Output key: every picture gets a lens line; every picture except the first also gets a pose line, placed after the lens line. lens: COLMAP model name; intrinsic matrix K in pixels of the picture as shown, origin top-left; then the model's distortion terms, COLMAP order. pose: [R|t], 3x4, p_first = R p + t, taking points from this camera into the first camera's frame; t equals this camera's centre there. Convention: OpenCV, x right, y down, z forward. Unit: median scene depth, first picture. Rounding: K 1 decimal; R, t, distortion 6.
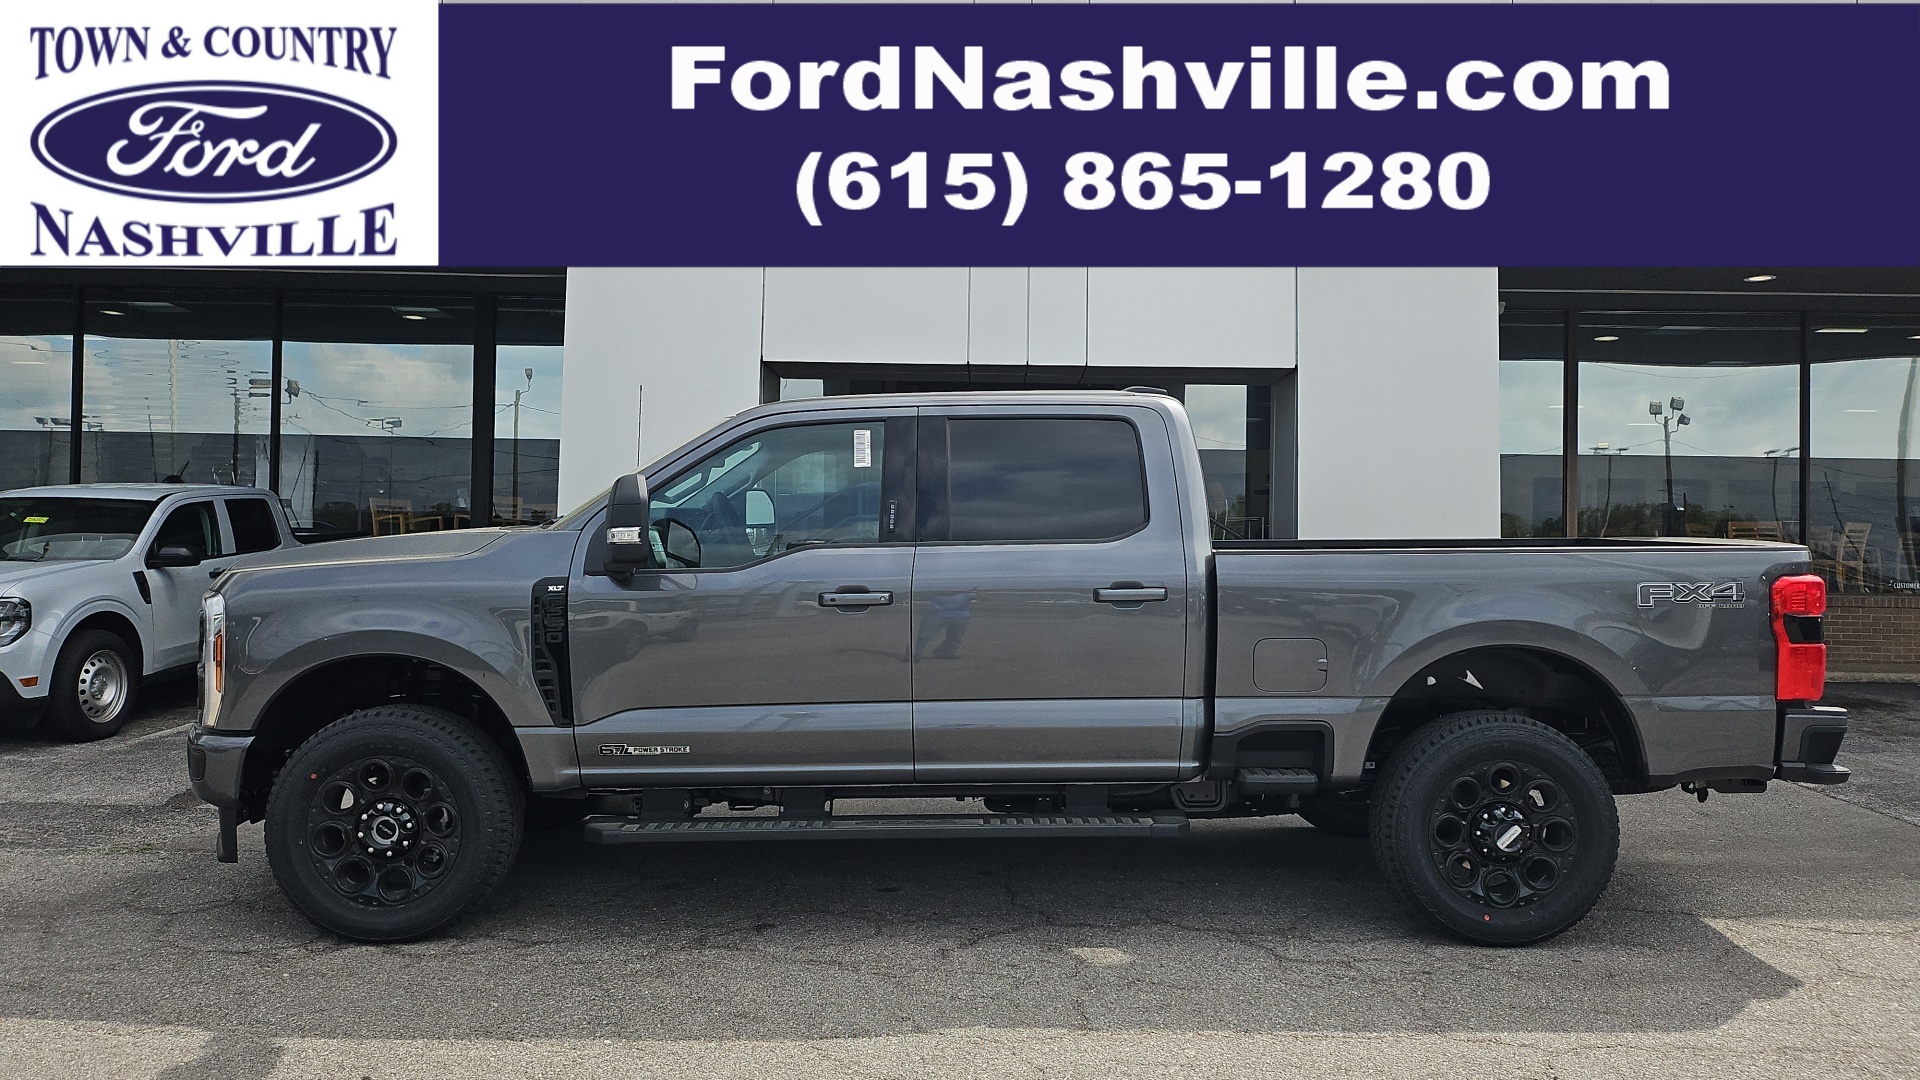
lens RADIAL K [[1392.8, 0, 966.9], [0, 1392.8, 548.5], [0, 0, 1]] dist [0.047361, -0.060664]
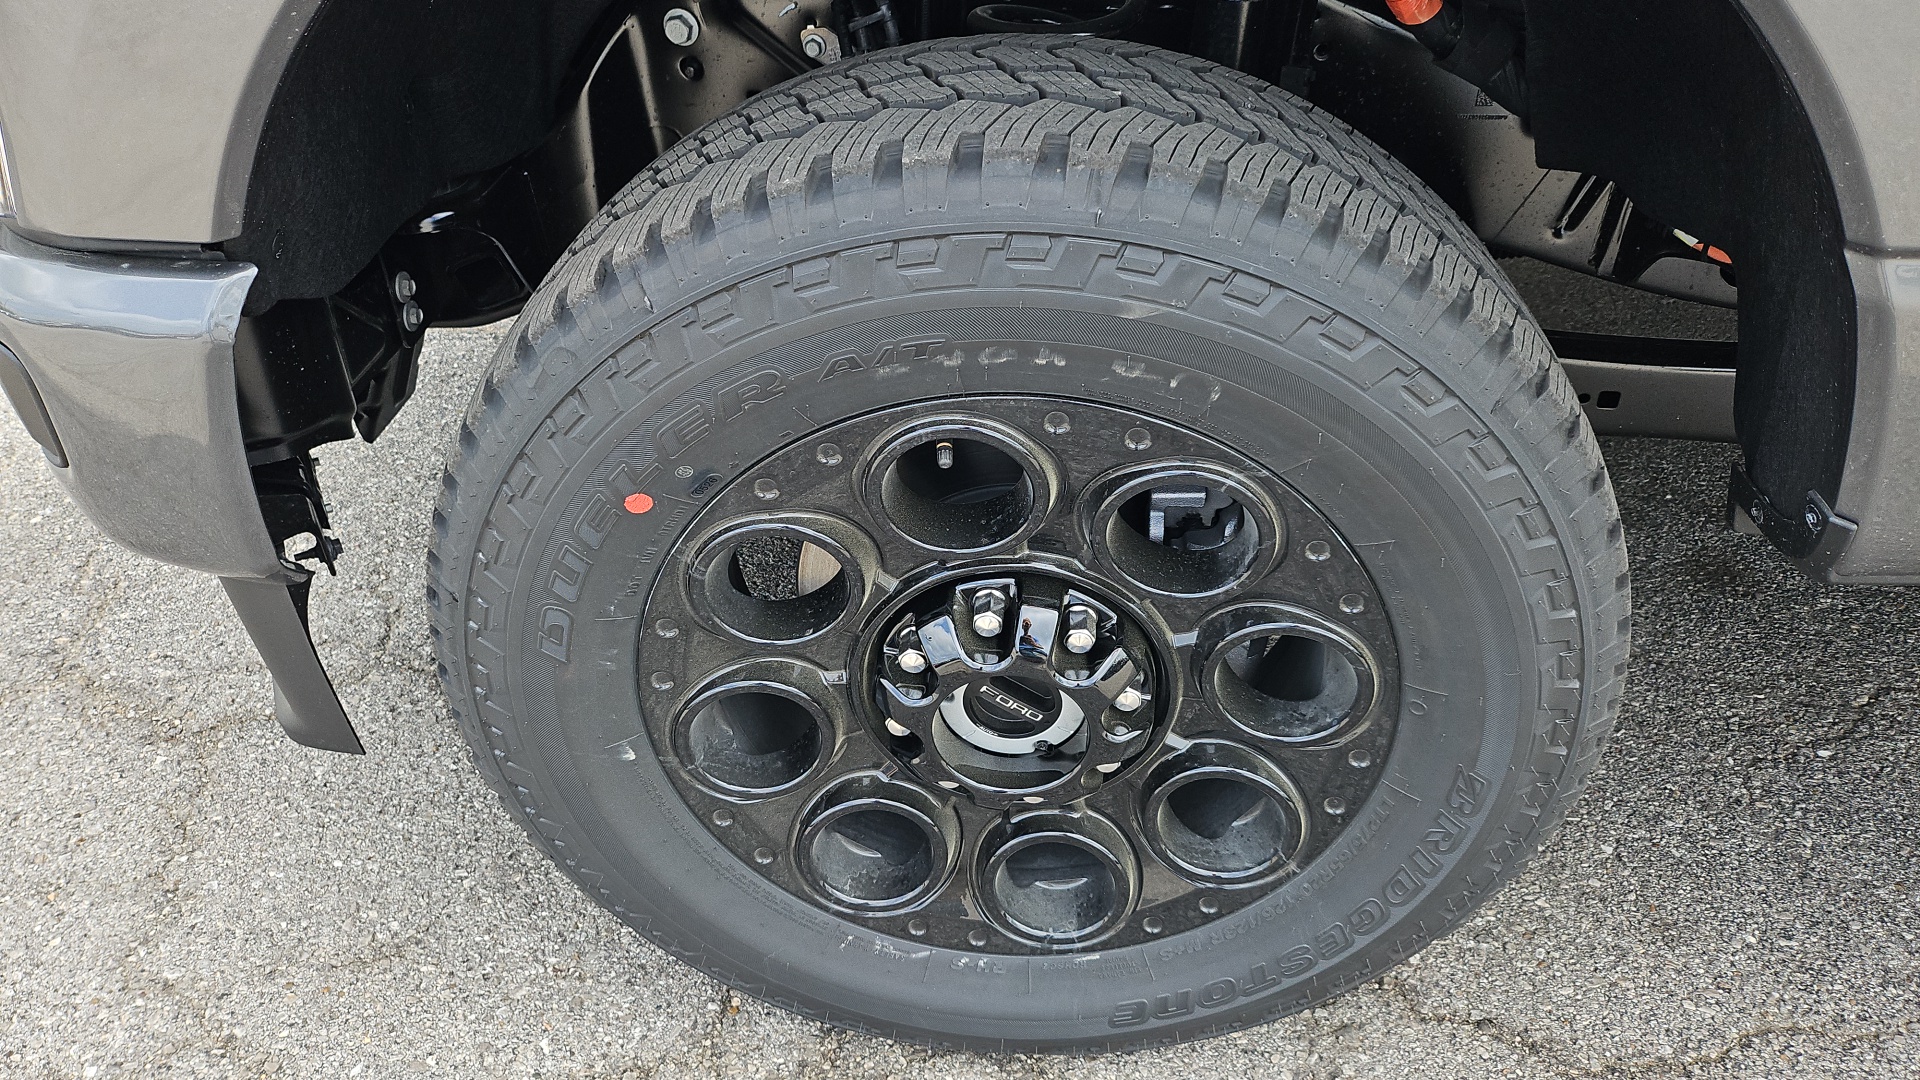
lens RADIAL K [[1392.8, 0, 966.9], [0, 1392.8, 548.5], [0, 0, 1]] dist [0.047361, -0.060664]
pose [[0.994406, 0.050223, -0.092921, -0.385152], [0.016561, 0.794707, 0.606767, 0.056834], [0.104319, -0.604911, 0.789430, 0.814416]]
